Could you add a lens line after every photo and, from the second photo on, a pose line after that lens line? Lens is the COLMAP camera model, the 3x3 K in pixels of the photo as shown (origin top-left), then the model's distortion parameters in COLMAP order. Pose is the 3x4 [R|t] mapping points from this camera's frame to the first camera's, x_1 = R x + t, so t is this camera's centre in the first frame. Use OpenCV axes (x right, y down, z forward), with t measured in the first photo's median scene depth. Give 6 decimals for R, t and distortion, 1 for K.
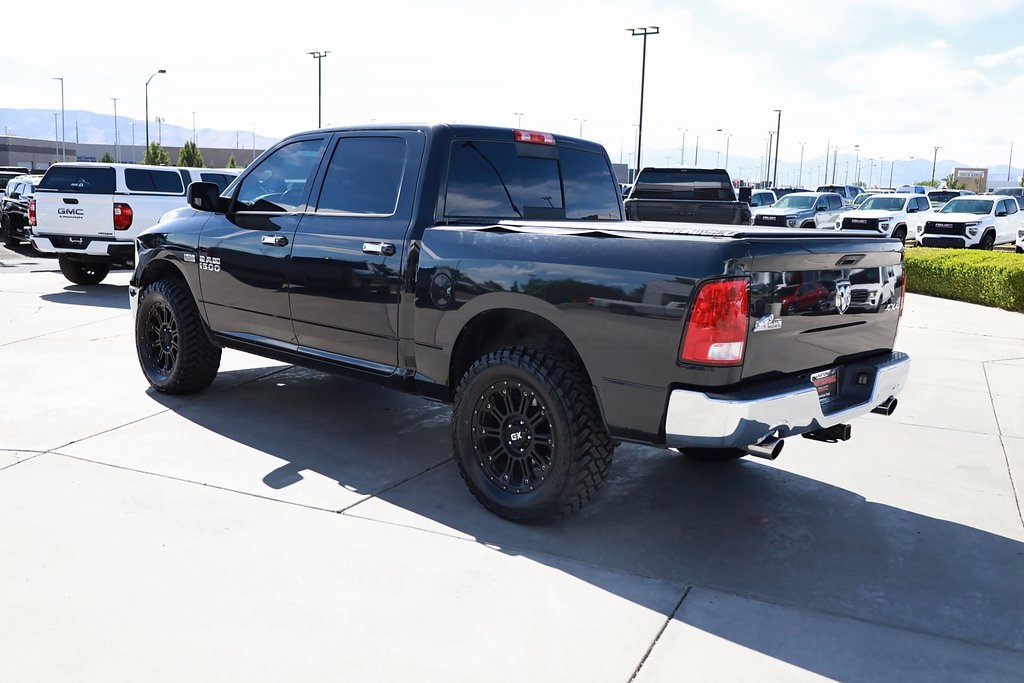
lens RADIAL K [[1026.2, 0, 511.3], [0, 1026.2, 333.8], [0, 0, 1]] dist [-0.025205, 0.000000]
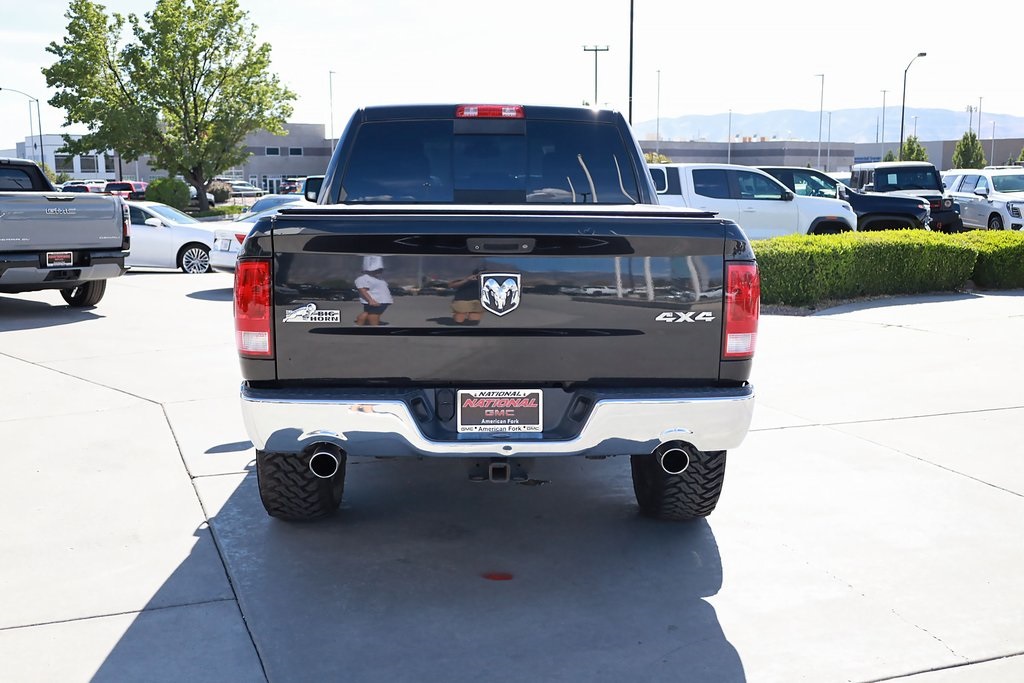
lens RADIAL K [[1140.0, 0, 513.7], [0, 1140.0, 346.0], [0, 0, 1]] dist [0.090760, 0.000000]
pose [[0.684556, 0.070255, -0.725567, 0.368535], [-0.077806, 0.996701, 0.023100, -0.006692], [0.724796, 0.040640, 0.687764, 0.164400]]
